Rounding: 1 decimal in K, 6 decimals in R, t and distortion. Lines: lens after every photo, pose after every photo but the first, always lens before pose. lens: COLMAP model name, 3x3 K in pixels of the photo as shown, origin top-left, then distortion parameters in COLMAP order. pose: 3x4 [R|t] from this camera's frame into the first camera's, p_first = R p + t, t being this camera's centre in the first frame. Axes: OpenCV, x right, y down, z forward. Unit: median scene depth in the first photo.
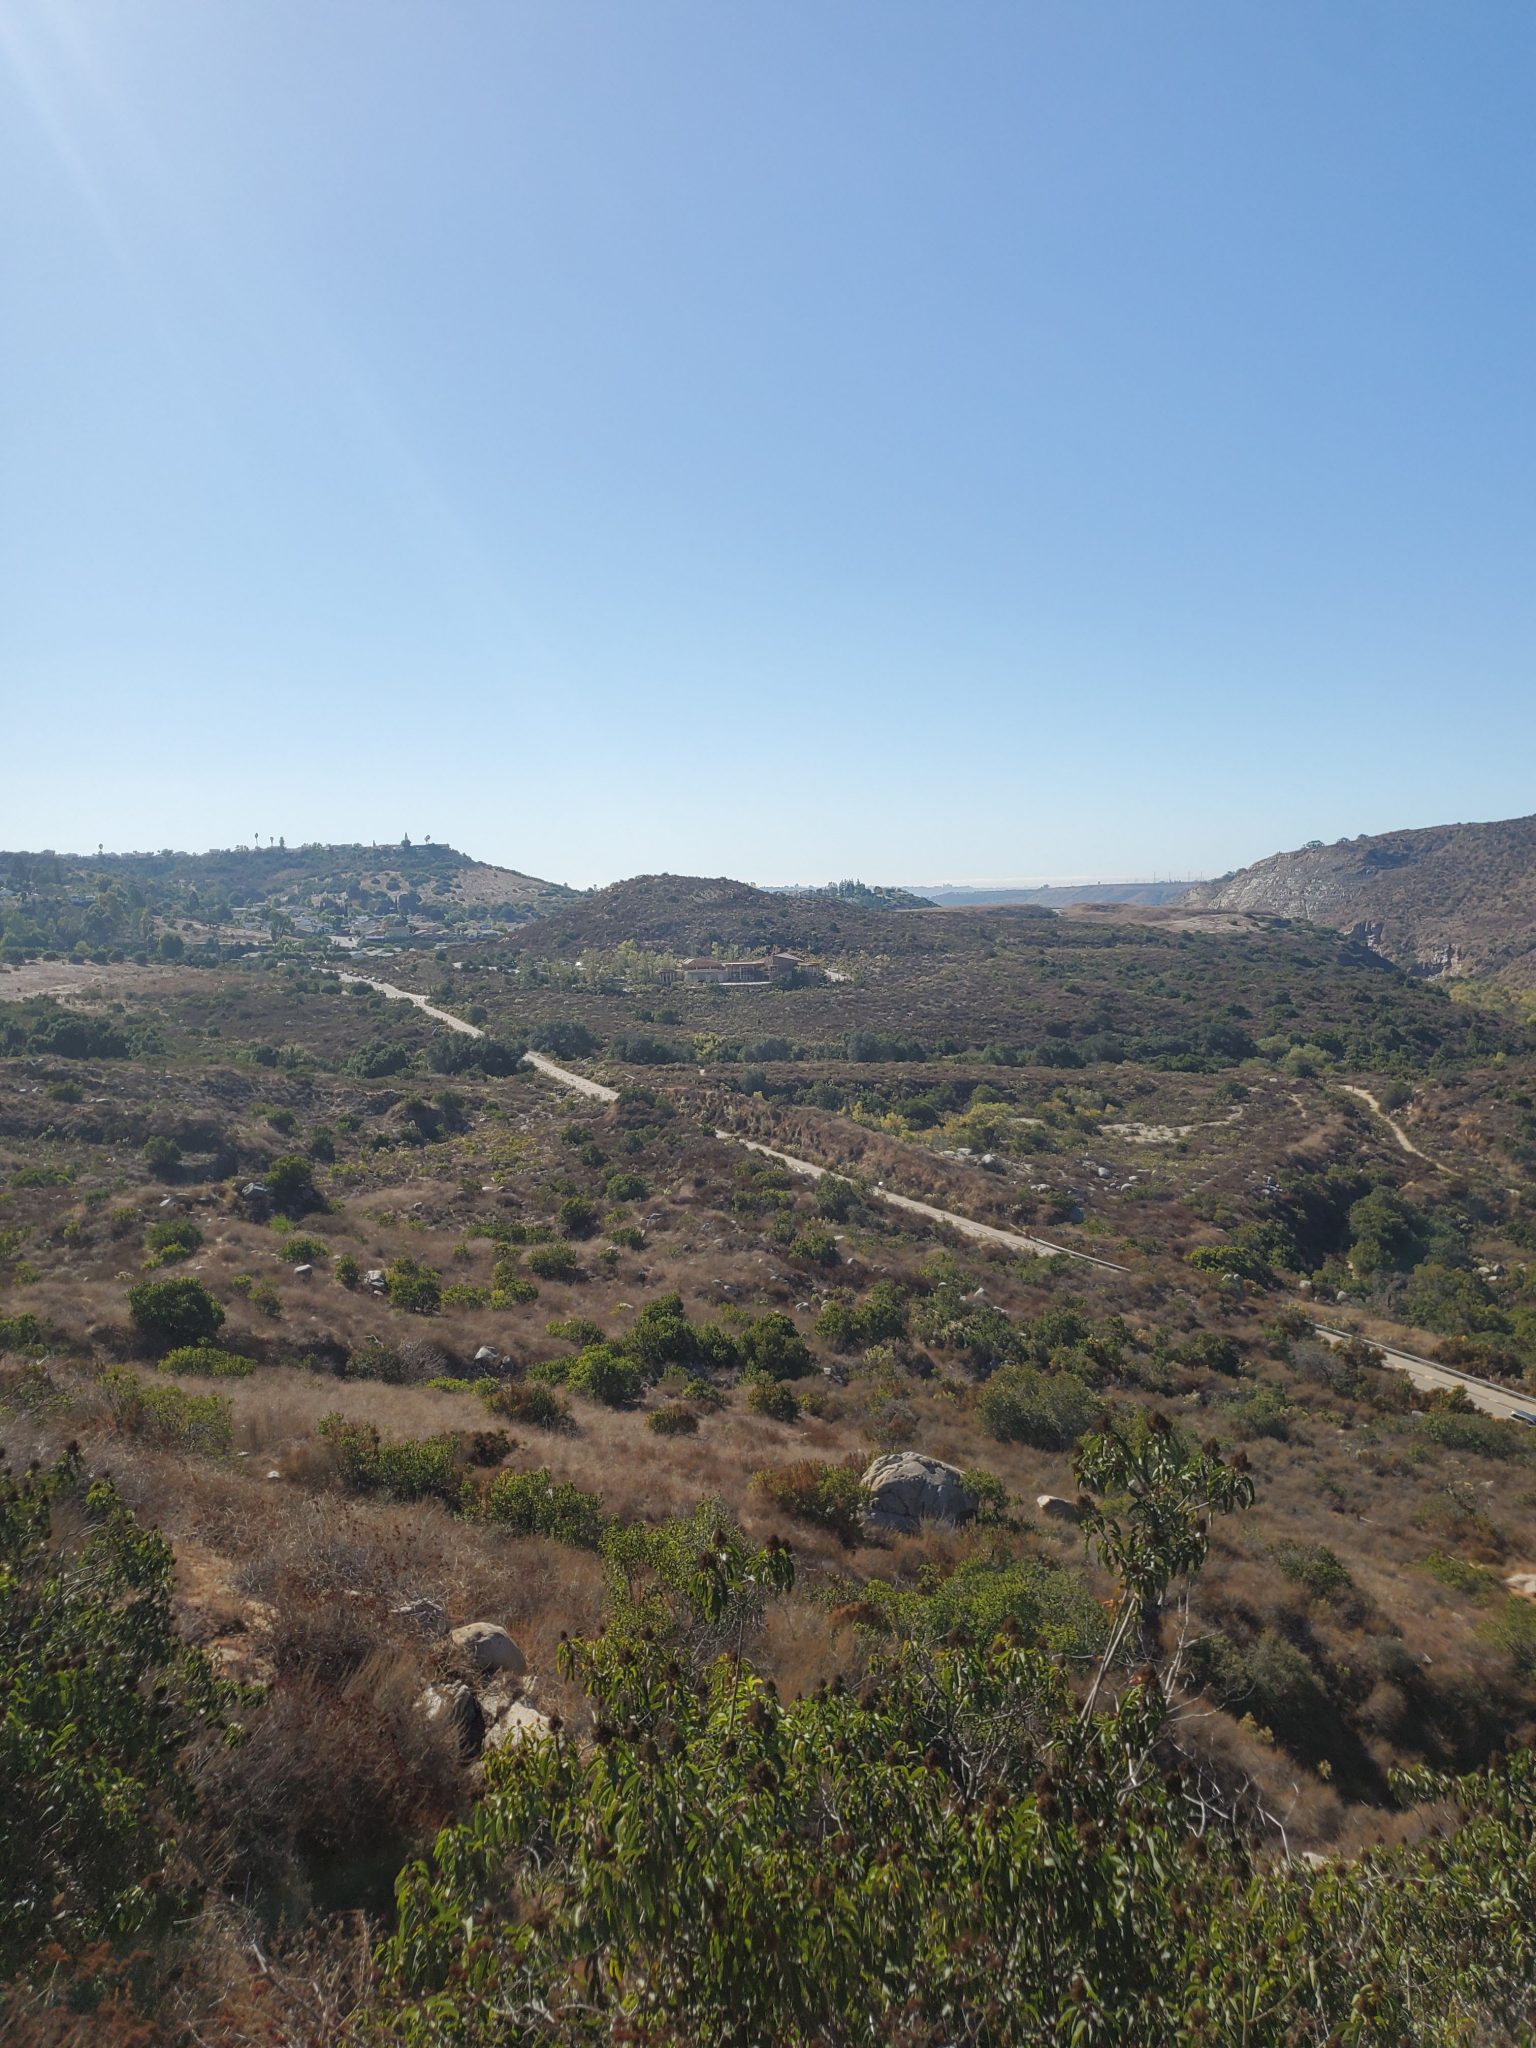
lens RADIAL K [[1604.2, 0, 768.0], [0, 1604.2, 1024.0], [0, 0, 1]] dist [-0.007244, -0.002091]
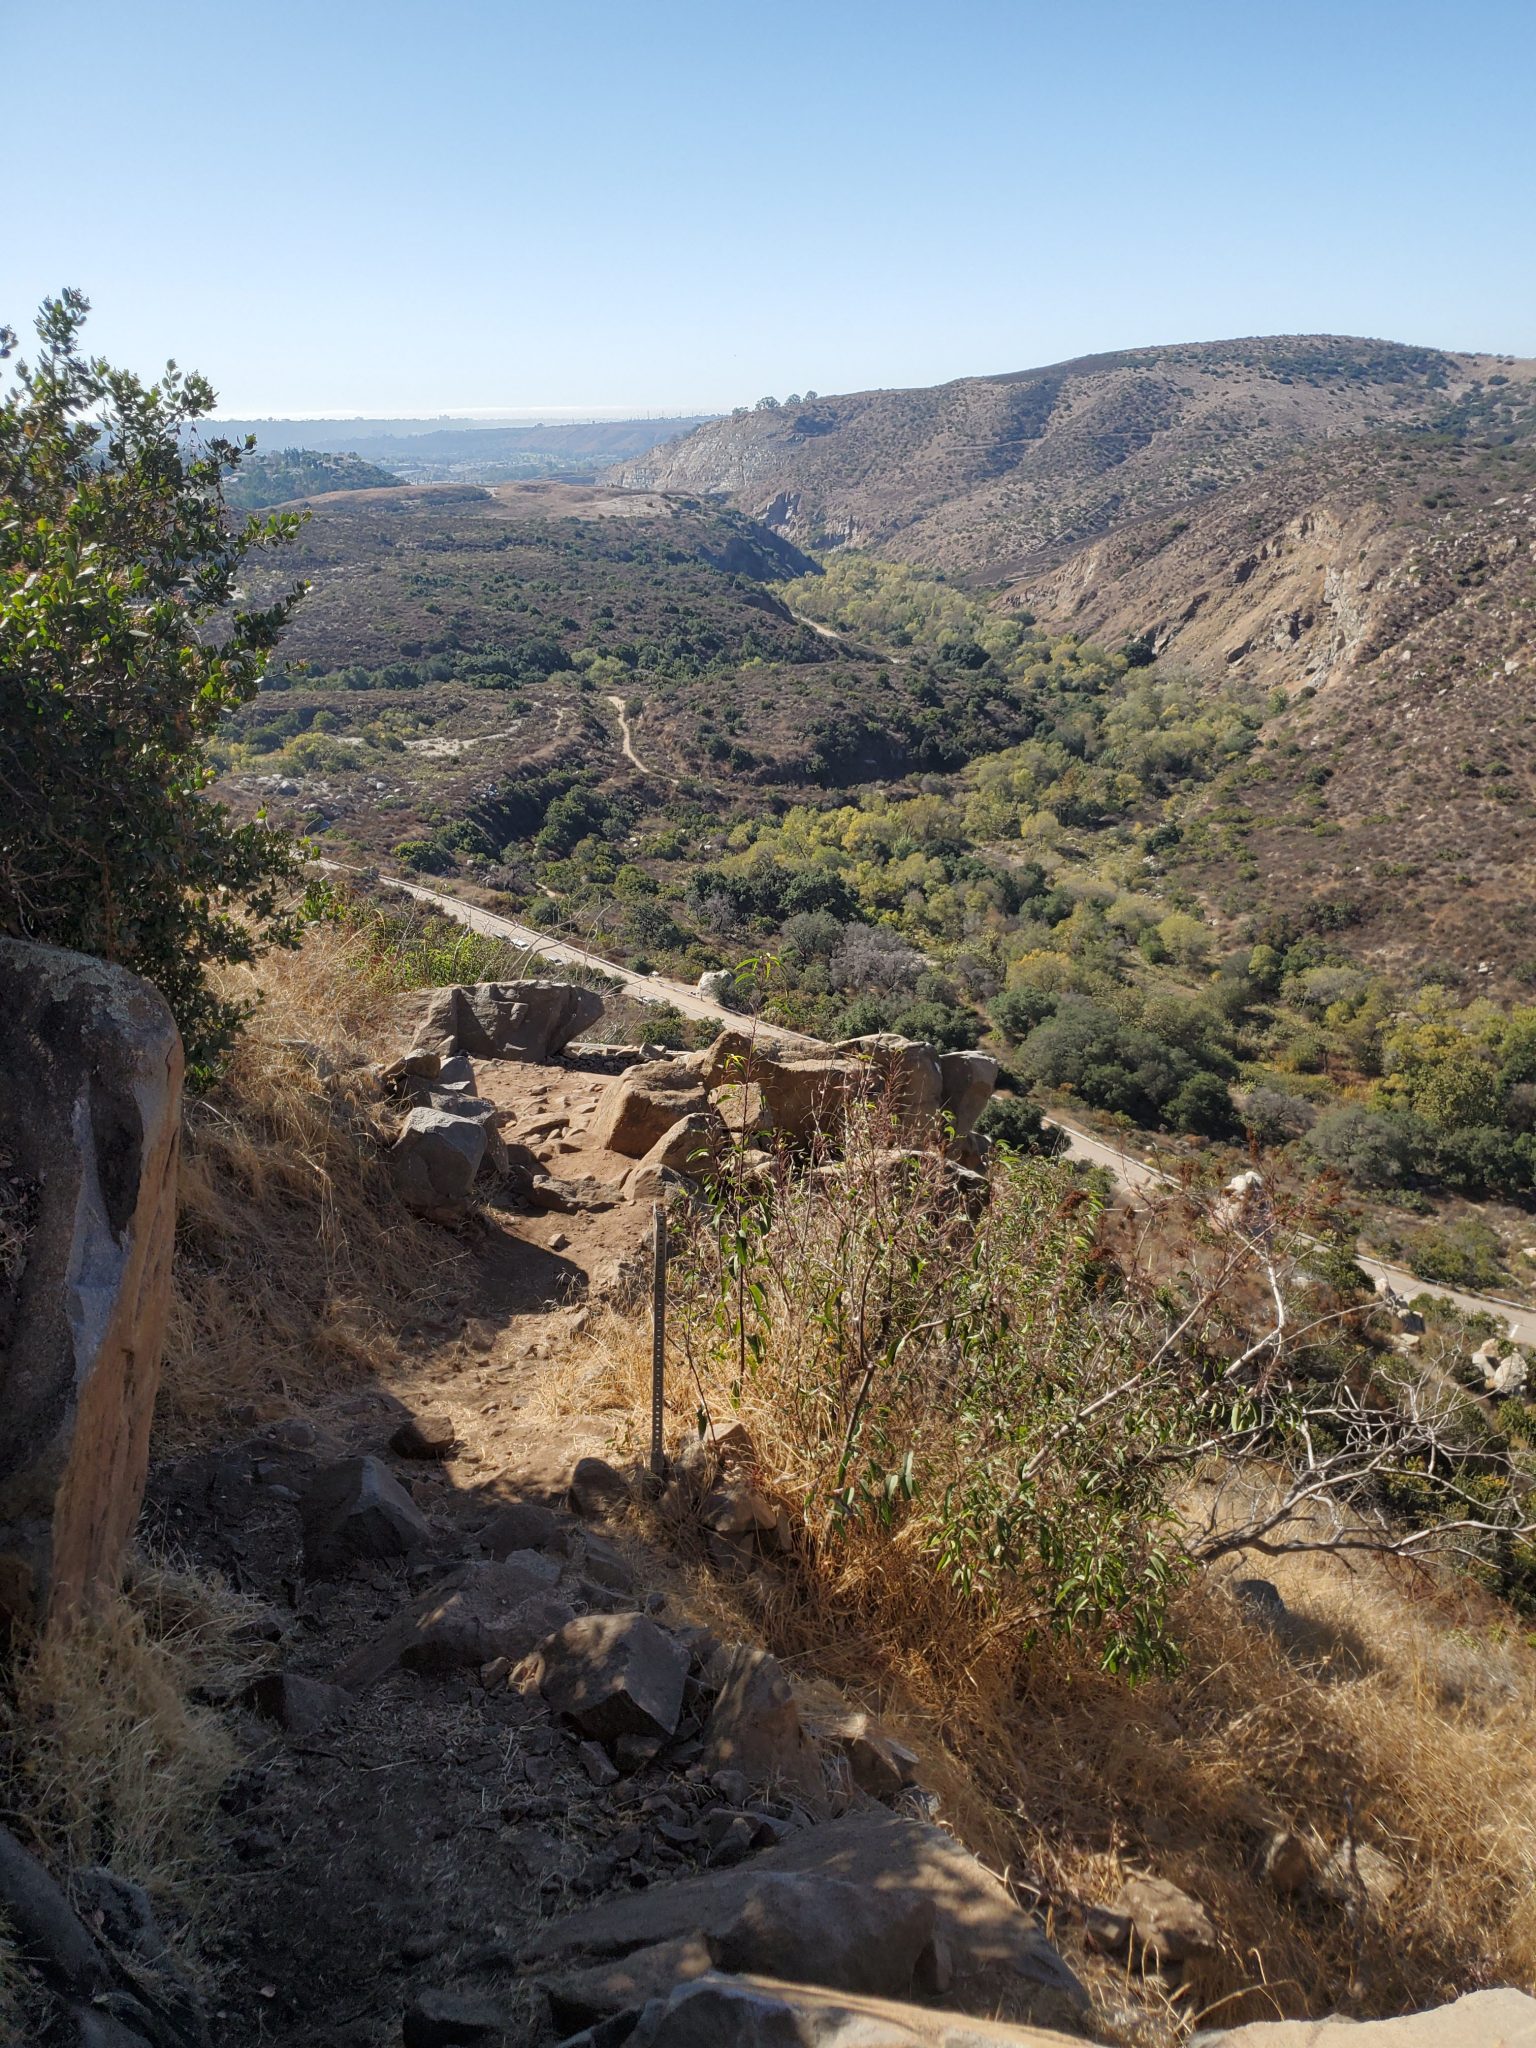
lens RADIAL K [[1611.7, 0, 807.1], [0, 1611.7, 993.1], [0, 0, 1]] dist [0.062920, -0.253061]
pose [[0.951160, -0.098714, 0.292491, 0.082229], [0.020122, 0.965305, 0.260348, -0.058494], [-0.308042, -0.241747, 0.920146, -0.285418]]
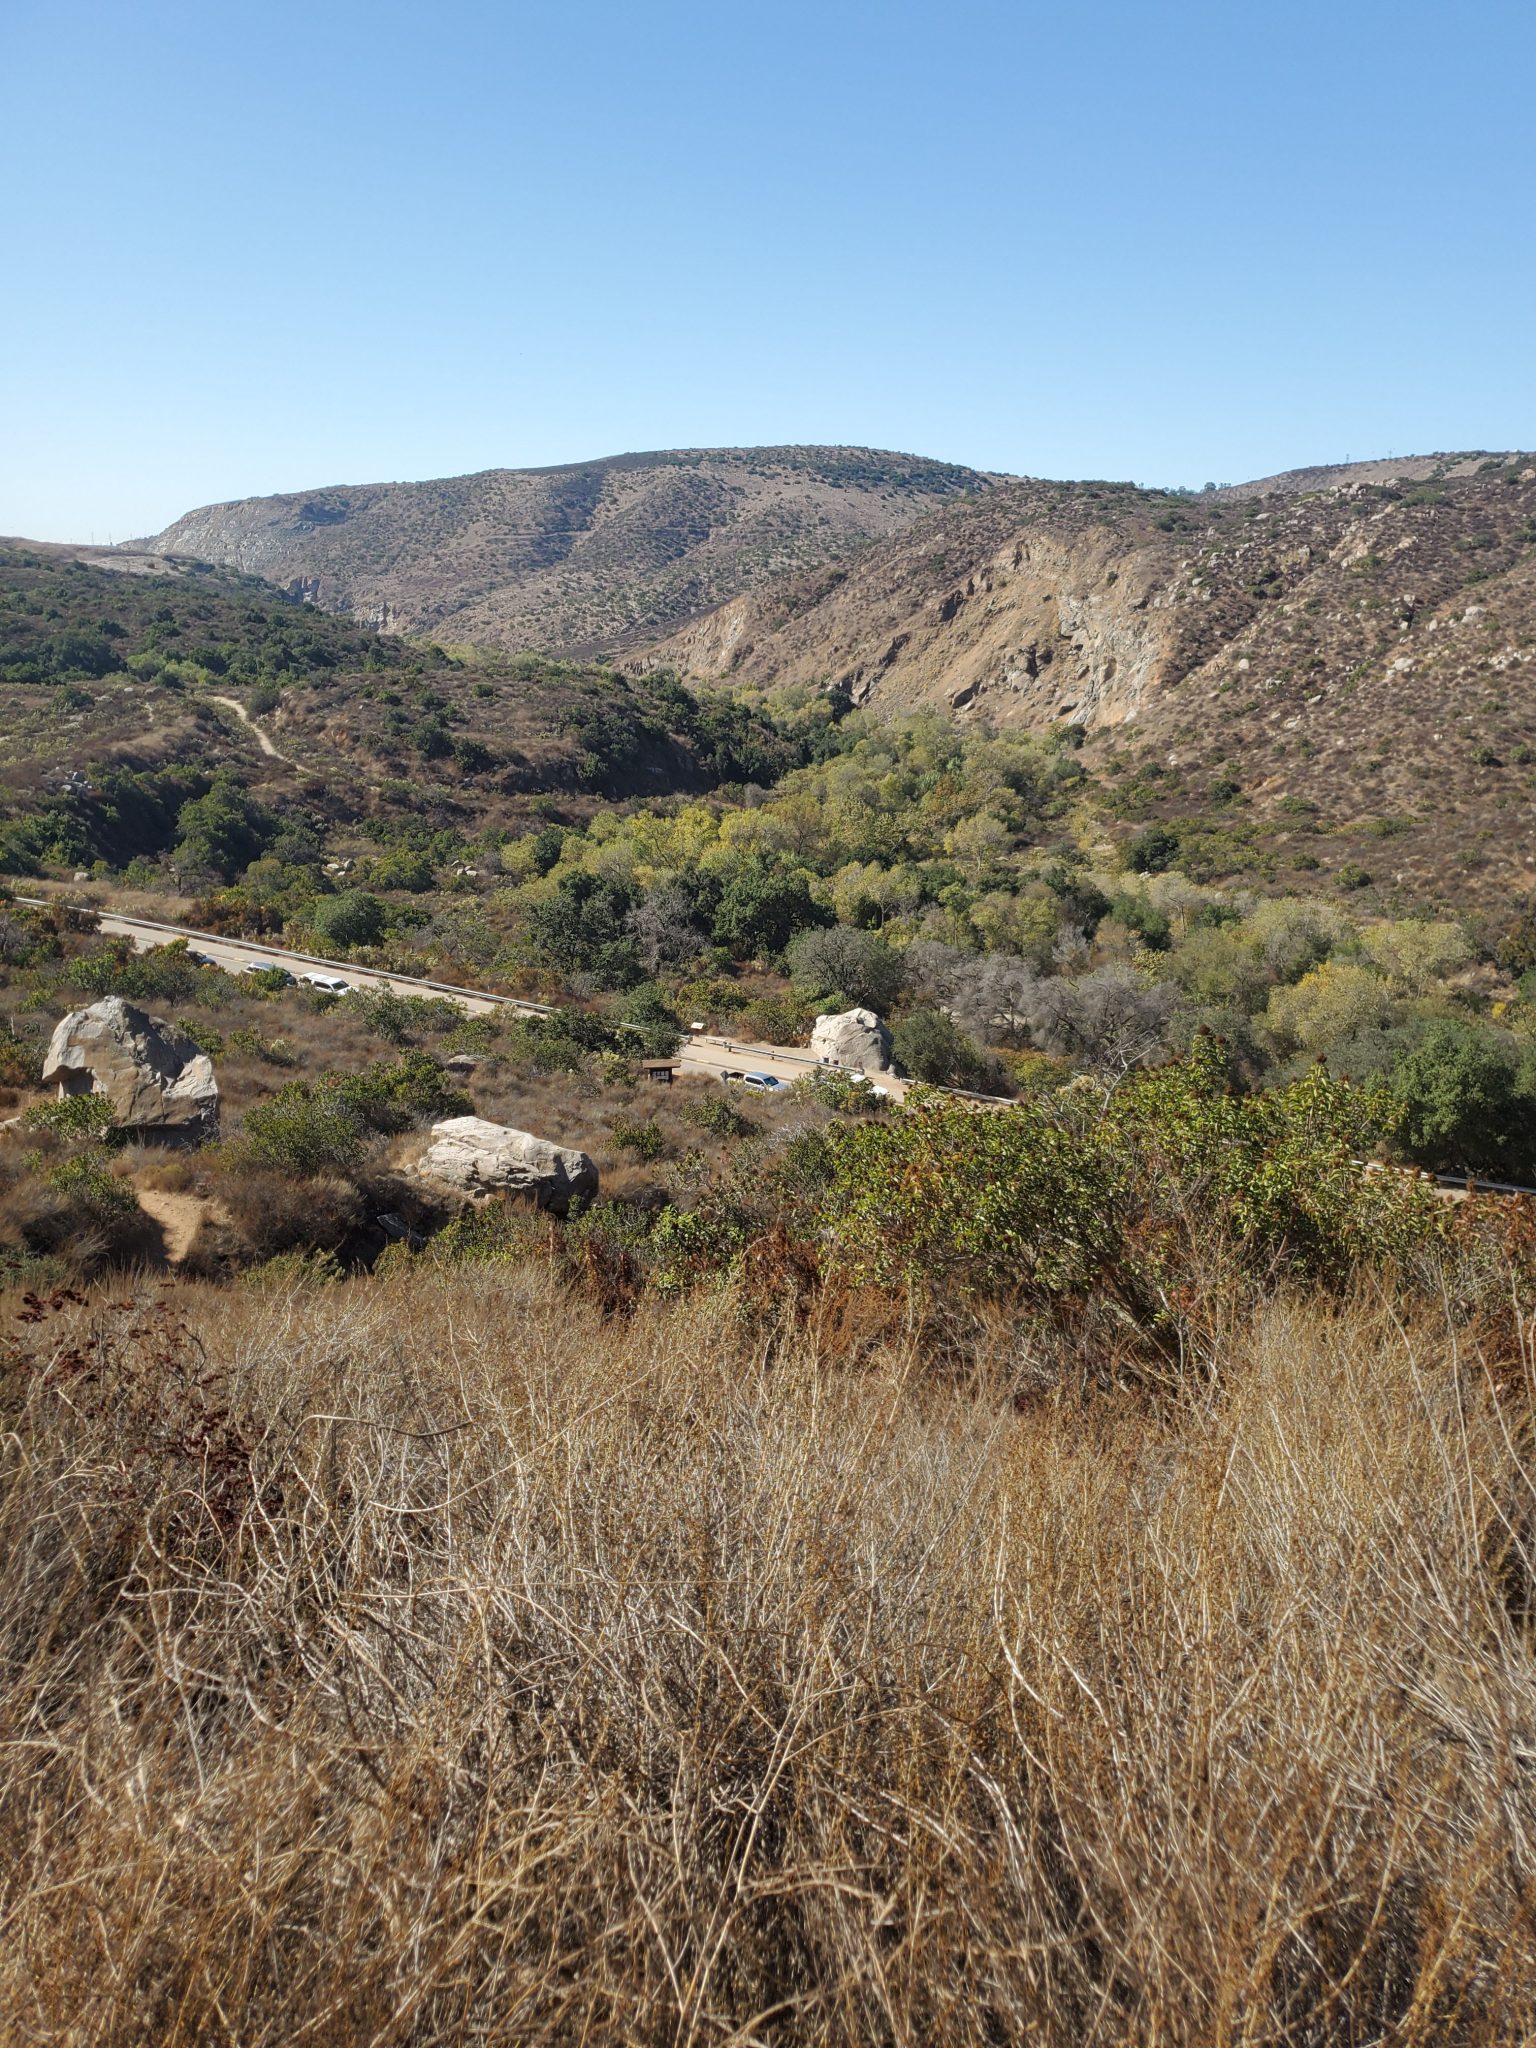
lens RADIAL K [[1611.7, 0, 807.1], [0, 1611.7, 993.1], [0, 0, 1]] dist [0.062920, -0.253061]
pose [[0.804431, -0.106259, 0.584465, 0.071213], [0.004040, 0.984828, 0.173487, 0.038681], [-0.594032, -0.137197, 0.792656, 0.065961]]
